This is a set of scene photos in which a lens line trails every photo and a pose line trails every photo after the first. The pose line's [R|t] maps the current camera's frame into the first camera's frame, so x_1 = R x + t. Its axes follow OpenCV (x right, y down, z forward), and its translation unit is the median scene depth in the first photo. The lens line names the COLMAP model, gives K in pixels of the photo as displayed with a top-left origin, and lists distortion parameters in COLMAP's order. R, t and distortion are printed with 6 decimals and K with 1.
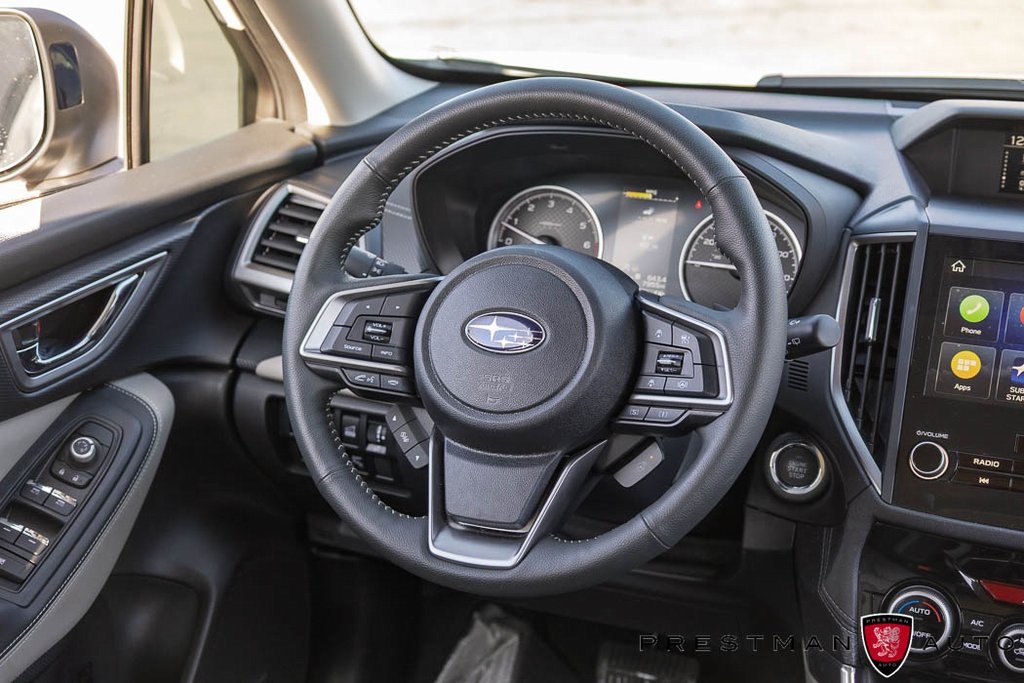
lens RADIAL K [[1559.9, 0, 512.0], [0, 1559.9, 341.5], [0, 0, 1]] dist [0.003009, 0.117100]
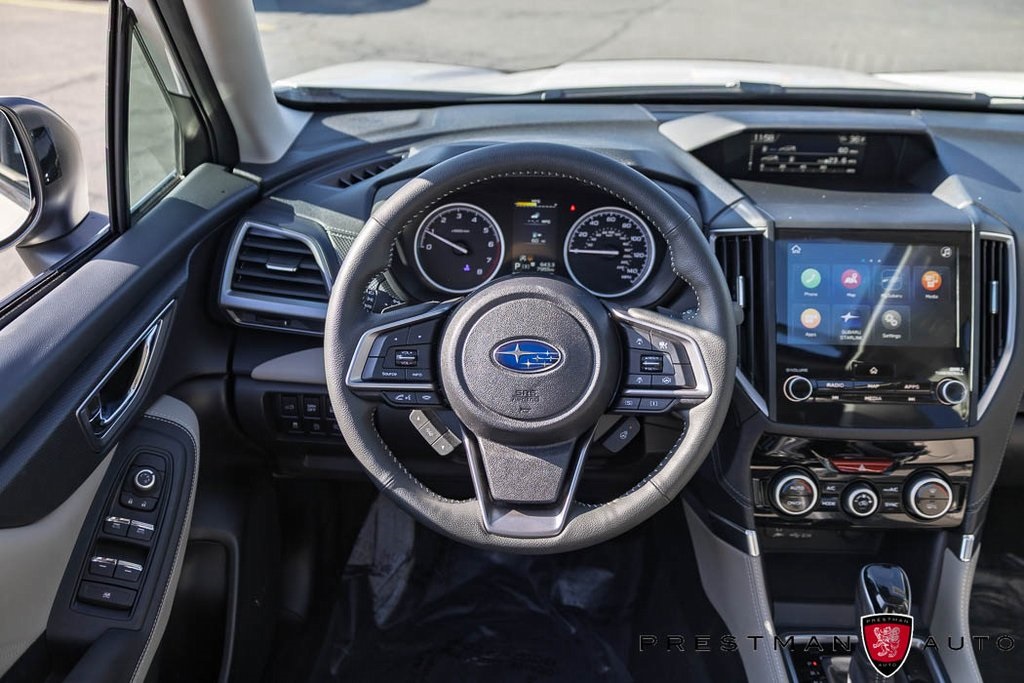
lens RADIAL K [[917.9, 0, 512.0], [0, 917.9, 341.5], [0, 0, 1]] dist [-0.001476, 0.007688]
pose [[0.937584, -0.160215, 0.308653, -0.229913], [0.107424, 0.977577, 0.181119, -0.144417], [-0.330750, -0.136658, 0.933771, 0.285287]]
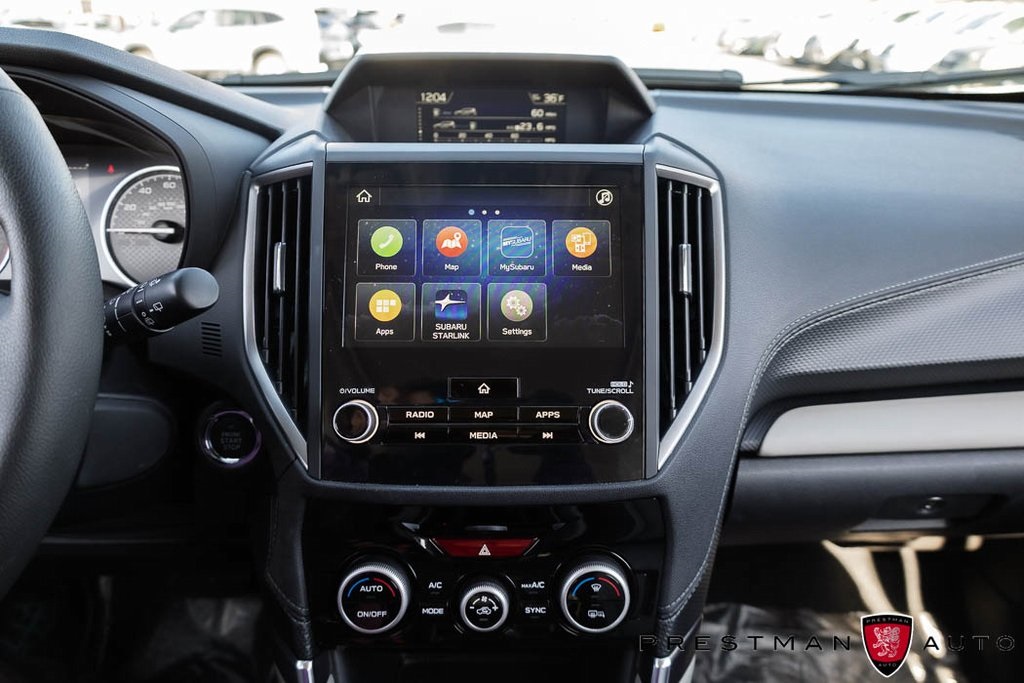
lens RADIAL K [[681.4, 0, 512.0], [0, 681.4, 341.5], [0, 0, 1]] dist [0.005120, -0.001571]
pose [[0.925398, -0.154981, 0.345861, 0.214572], [0.124688, 0.986265, 0.108328, 0.002000], [-0.357899, -0.057122, 0.932012, 0.596497]]
